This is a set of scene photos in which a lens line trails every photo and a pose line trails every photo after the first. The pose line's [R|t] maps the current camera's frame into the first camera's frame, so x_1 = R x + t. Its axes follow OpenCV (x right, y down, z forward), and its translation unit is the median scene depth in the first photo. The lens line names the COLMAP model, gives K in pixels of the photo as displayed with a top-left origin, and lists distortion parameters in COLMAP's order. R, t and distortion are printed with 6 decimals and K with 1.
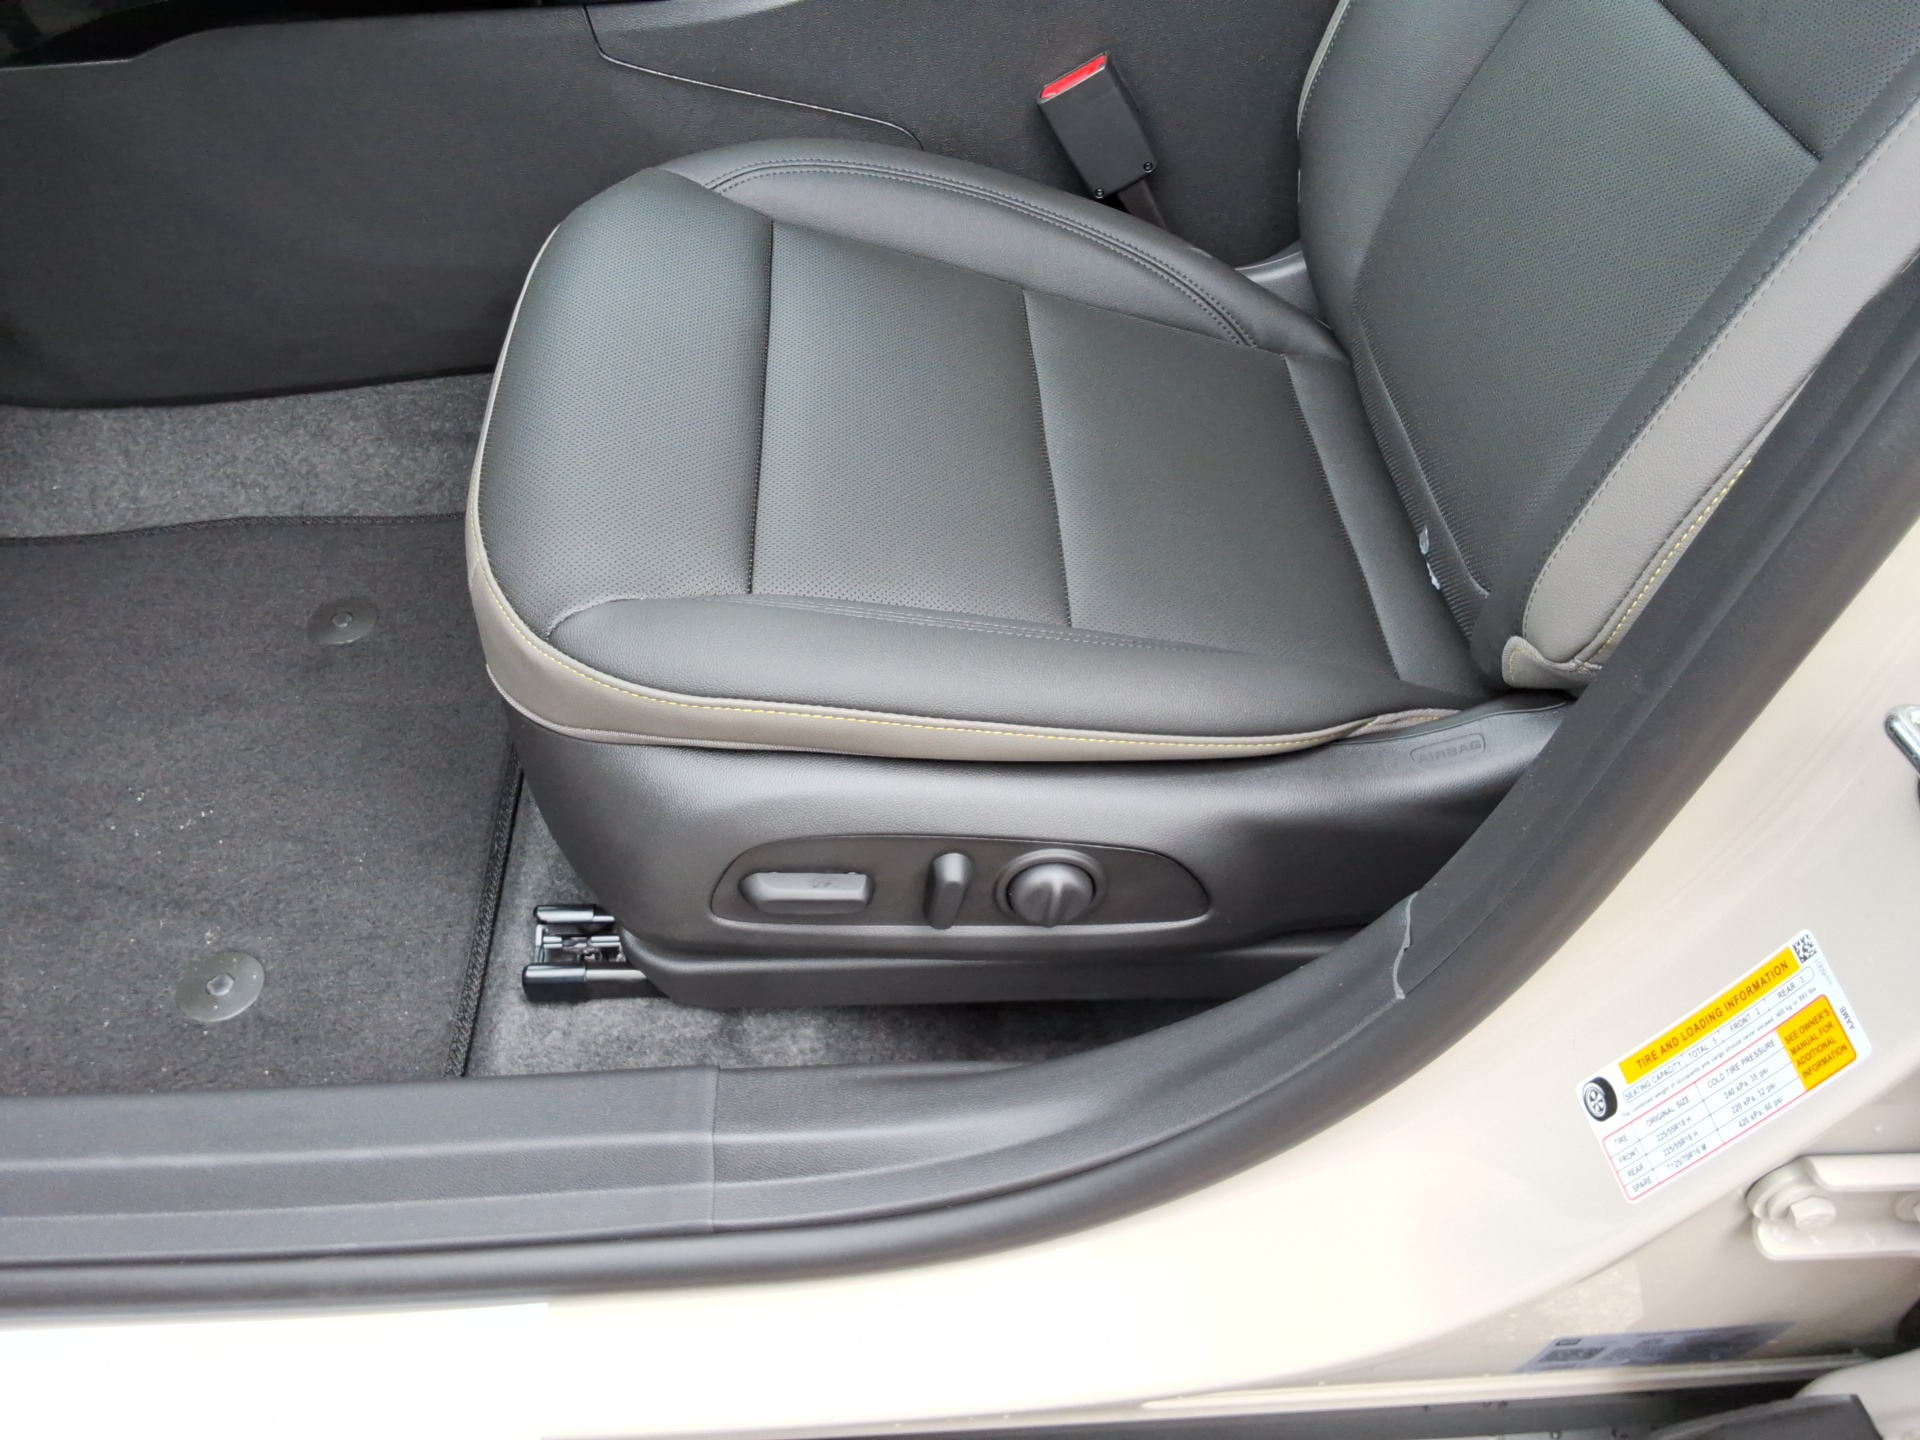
lens RADIAL K [[1541.8, 0, 971.4], [0, 1541.8, 698.9], [0, 0, 1]] dist [0.107177, -0.167602]
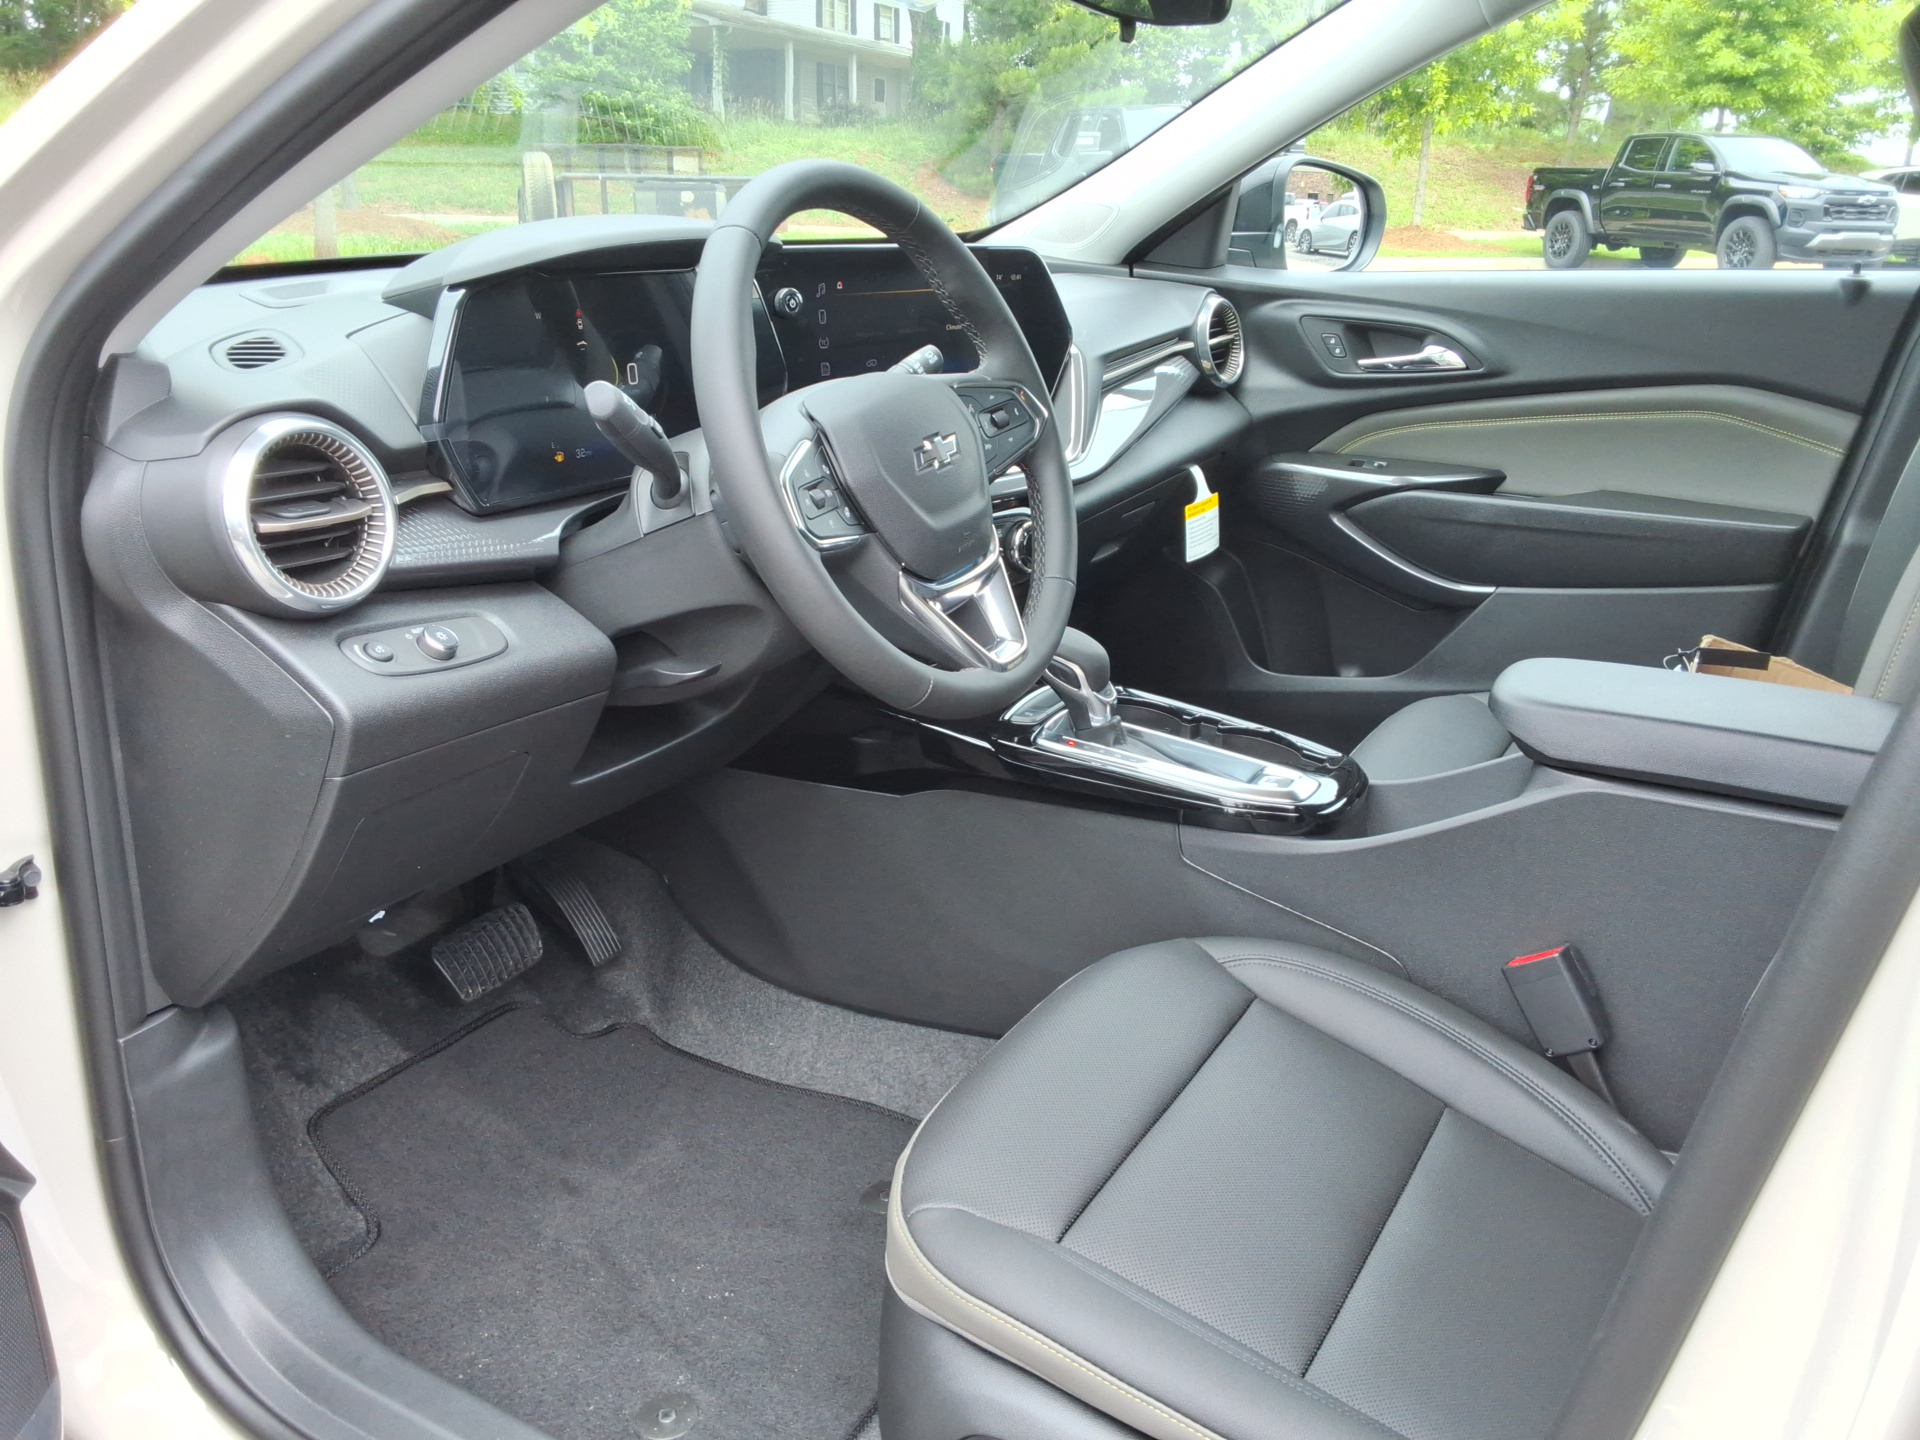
lens RADIAL K [[1541.8, 0, 968.3], [0, 1541.8, 703.8], [0, 0, 1]] dist [0.107177, -0.167602]
pose [[0.833274, 0.159921, -0.529225, 0.299819], [-0.379710, 0.861310, -0.337589, 0.009304], [0.401839, 0.482256, 0.778431, -0.207429]]
